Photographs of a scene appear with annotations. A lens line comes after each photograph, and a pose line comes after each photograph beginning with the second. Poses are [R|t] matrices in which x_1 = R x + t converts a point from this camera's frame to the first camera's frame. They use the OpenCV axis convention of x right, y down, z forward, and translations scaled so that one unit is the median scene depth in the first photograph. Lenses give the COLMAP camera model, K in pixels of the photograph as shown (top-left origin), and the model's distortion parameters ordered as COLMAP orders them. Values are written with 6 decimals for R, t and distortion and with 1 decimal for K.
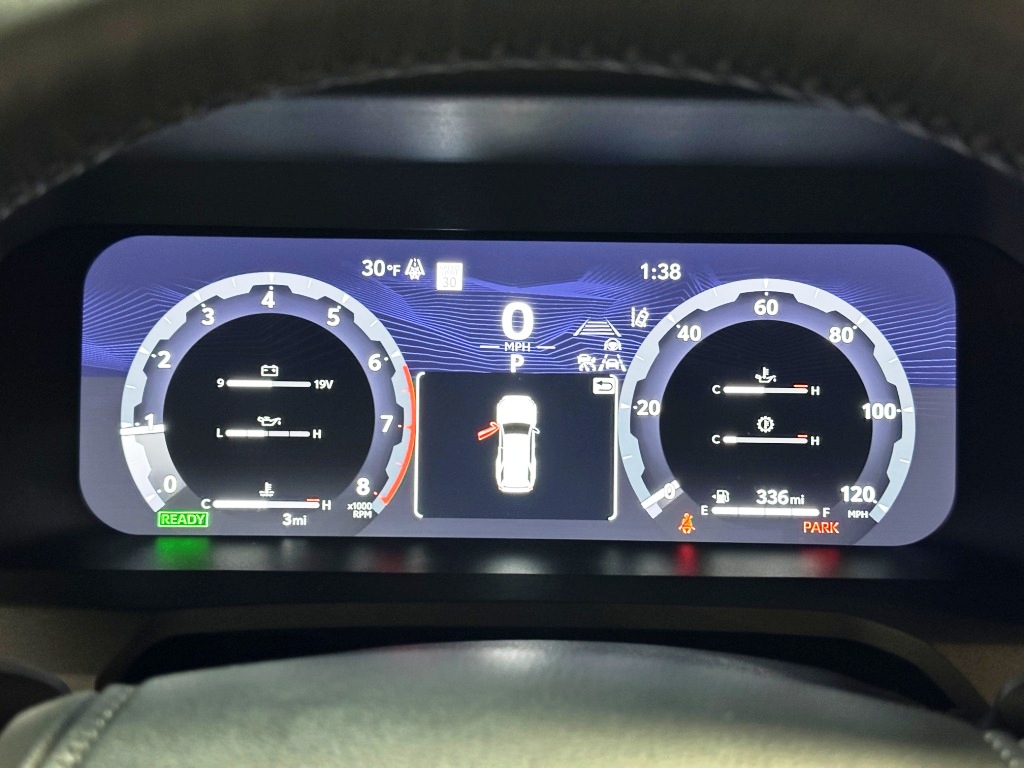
lens RADIAL K [[1421.9, 0, 512.3], [0, 1421.9, 384.0], [0, 0, 1]] dist [0.182751, 0.000000]
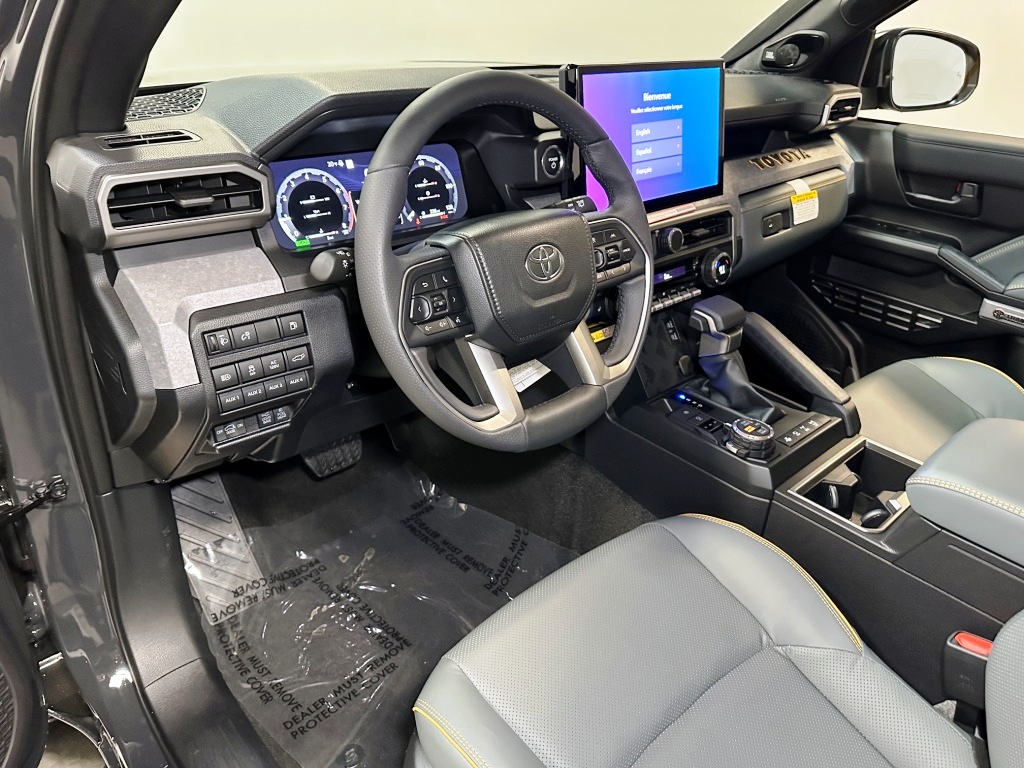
lens RADIAL K [[751.0, 0, 507.5], [0, 751.0, 391.6], [0, 0, 1]] dist [0.039604, -0.051339]
pose [[0.735788, -0.299563, 0.607353, -1.103720], [0.166368, 0.949317, 0.266680, 0.029882], [-0.656458, -0.095176, 0.748334, -0.776466]]
